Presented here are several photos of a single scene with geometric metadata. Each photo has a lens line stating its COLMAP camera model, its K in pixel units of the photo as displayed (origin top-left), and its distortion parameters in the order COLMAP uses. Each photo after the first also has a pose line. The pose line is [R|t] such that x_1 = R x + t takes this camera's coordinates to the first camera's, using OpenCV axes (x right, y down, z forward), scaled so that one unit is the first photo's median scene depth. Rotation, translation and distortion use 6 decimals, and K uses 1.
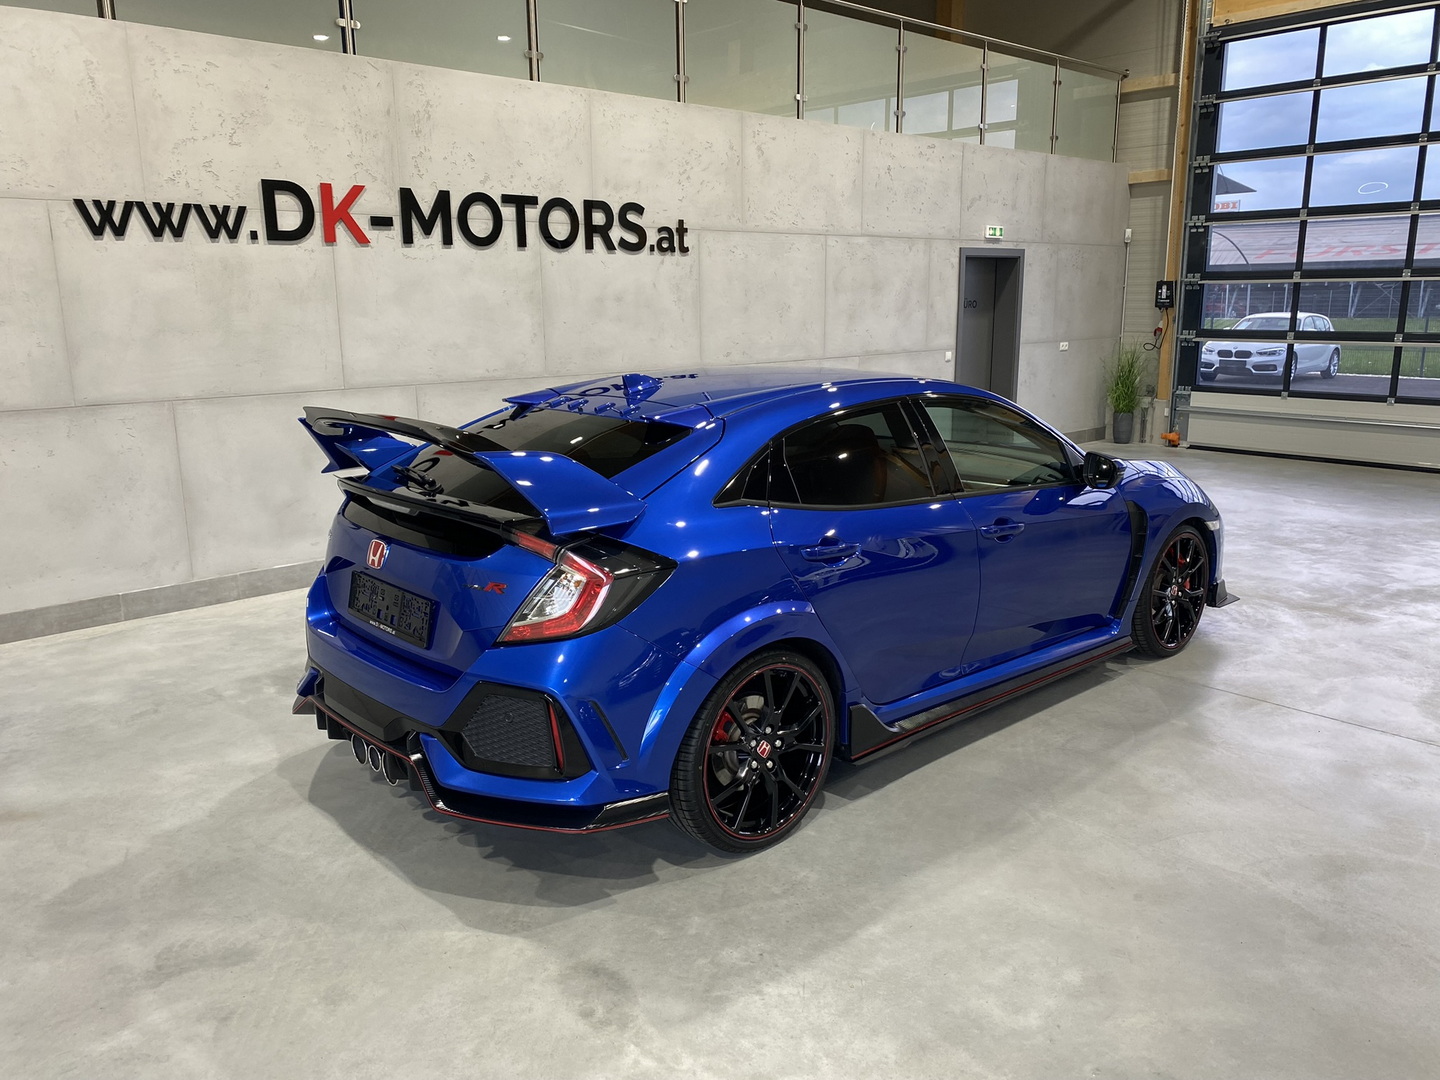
lens RADIAL K [[1095.0, 0, 731.1], [0, 1095.0, 534.2], [0, 0, 1]] dist [0.026919, -0.021546]
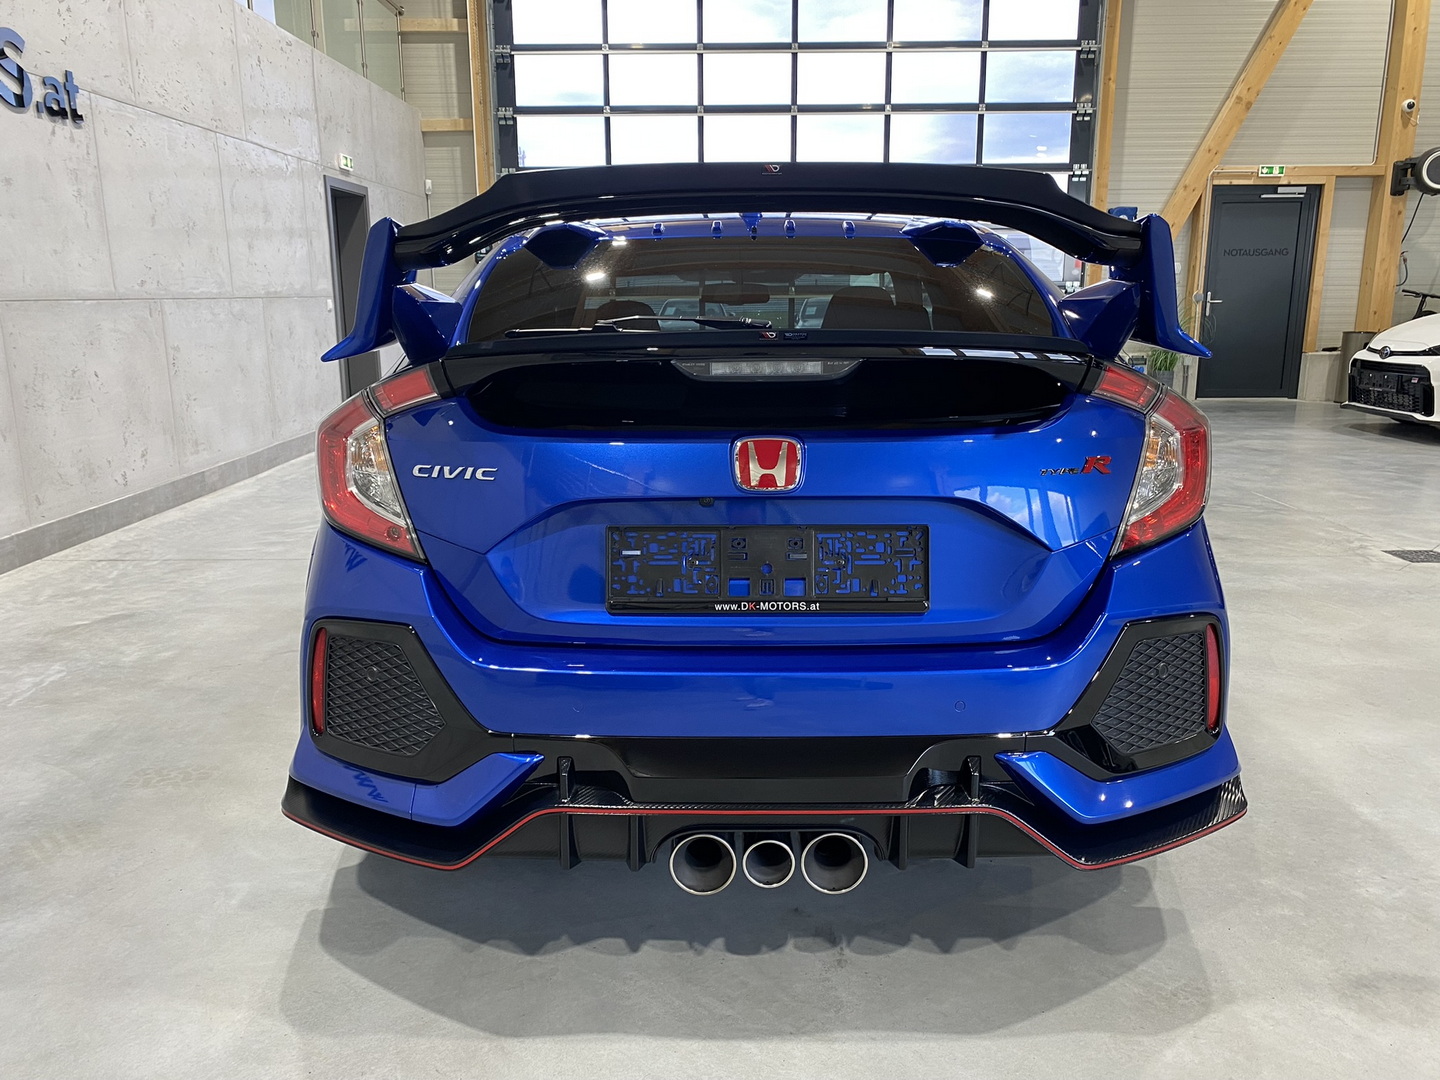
lens RADIAL K [[1095.0, 0, 715.5], [0, 1095.0, 545.8], [0, 0, 1]] dist [0.026919, -0.021546]
pose [[0.683361, -0.159056, 0.712544, -0.403206], [0.155532, 0.985292, 0.070777, 0.009128], [-0.713321, 0.062458, 0.698049, 0.379930]]
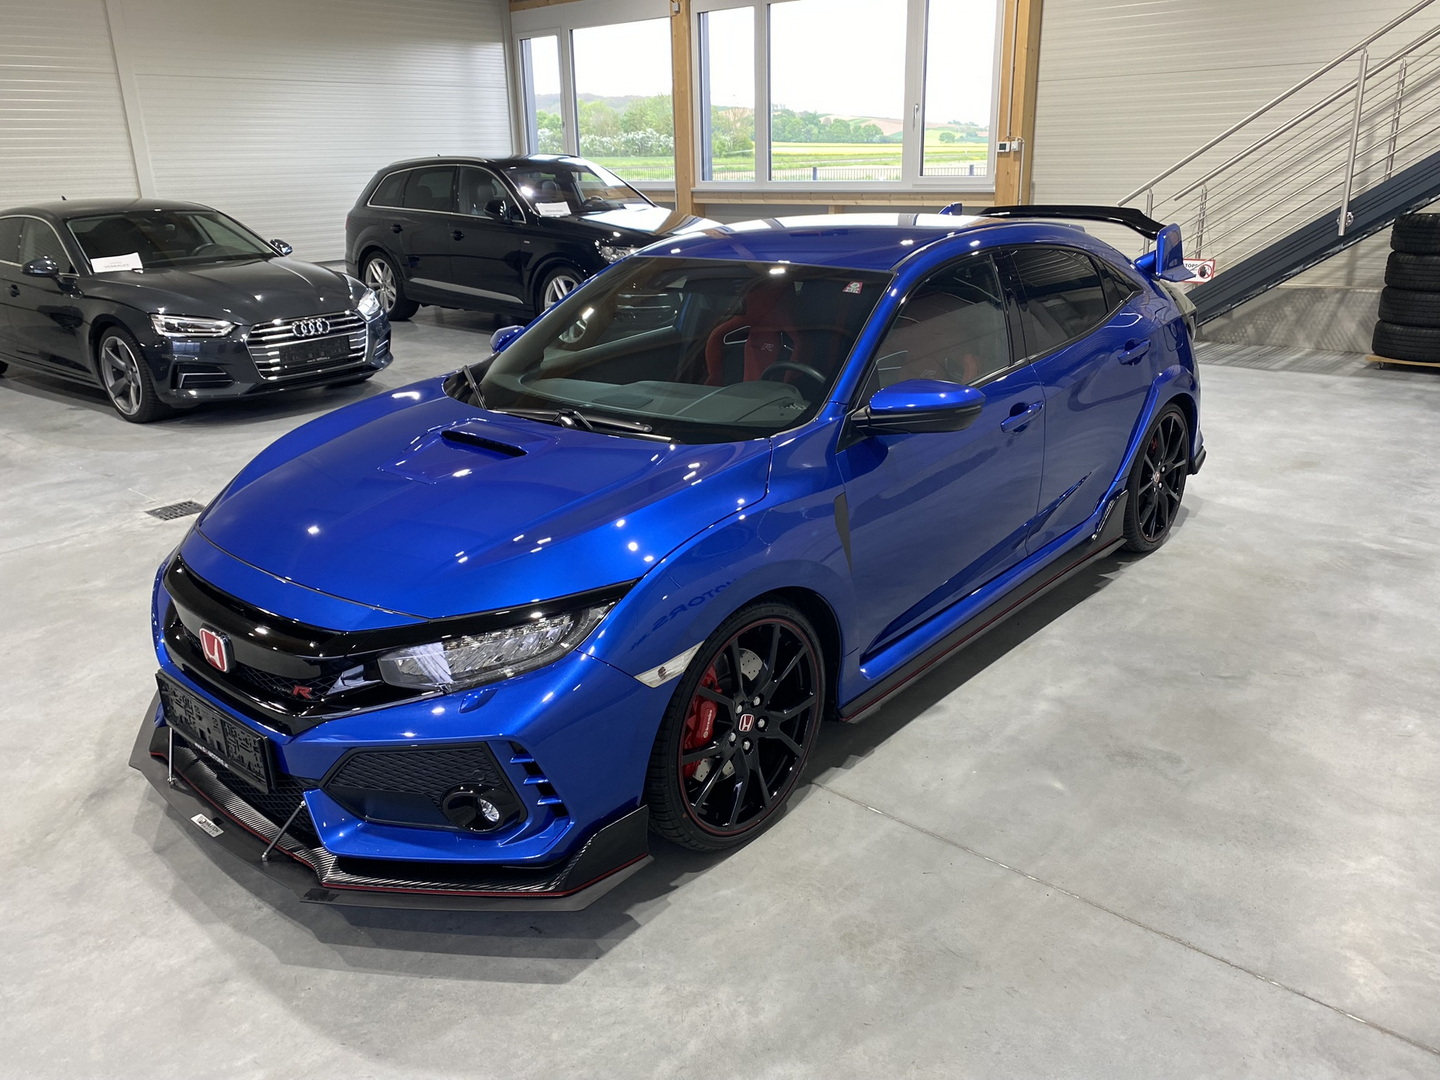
lens RADIAL K [[1095.0, 0, 709.6], [0, 1095.0, 529.7], [0, 0, 1]] dist [0.026919, -0.021546]
pose [[-0.994548, 0.059961, -0.085311, 0.197931], [0.006873, 0.854047, 0.520150, -0.310019], [0.104048, 0.516728, -0.849804, 1.440027]]
